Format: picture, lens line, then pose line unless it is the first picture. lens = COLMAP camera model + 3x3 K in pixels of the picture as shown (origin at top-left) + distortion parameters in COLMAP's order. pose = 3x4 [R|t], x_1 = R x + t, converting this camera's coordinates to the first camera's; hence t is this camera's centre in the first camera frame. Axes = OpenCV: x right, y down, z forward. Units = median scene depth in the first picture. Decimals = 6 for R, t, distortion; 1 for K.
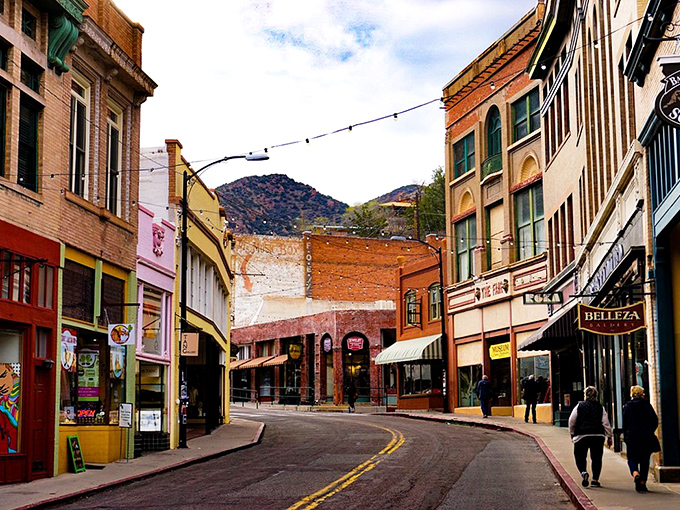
lens RADIAL K [[1177.0, 0, 339.8], [0, 1177.0, 255.8], [0, 0, 1]] dist [-0.037541, 0.000000]
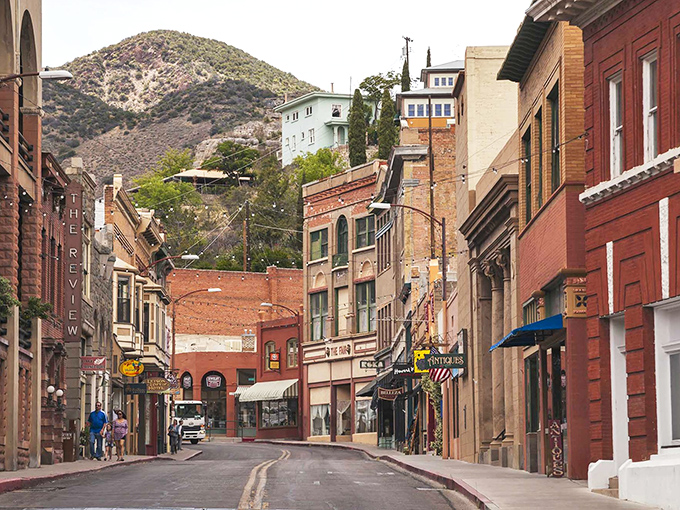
lens RADIAL K [[2003.2, 0, 339.9], [0, 2003.2, 255.0], [0, 0, 1]] dist [-0.183069, 0.000000]
pose [[0.990182, 0.019944, 0.138355, -0.193428], [-0.023807, 0.999370, 0.026323, -0.143001], [-0.137743, -0.029359, 0.990033, -1.303212]]
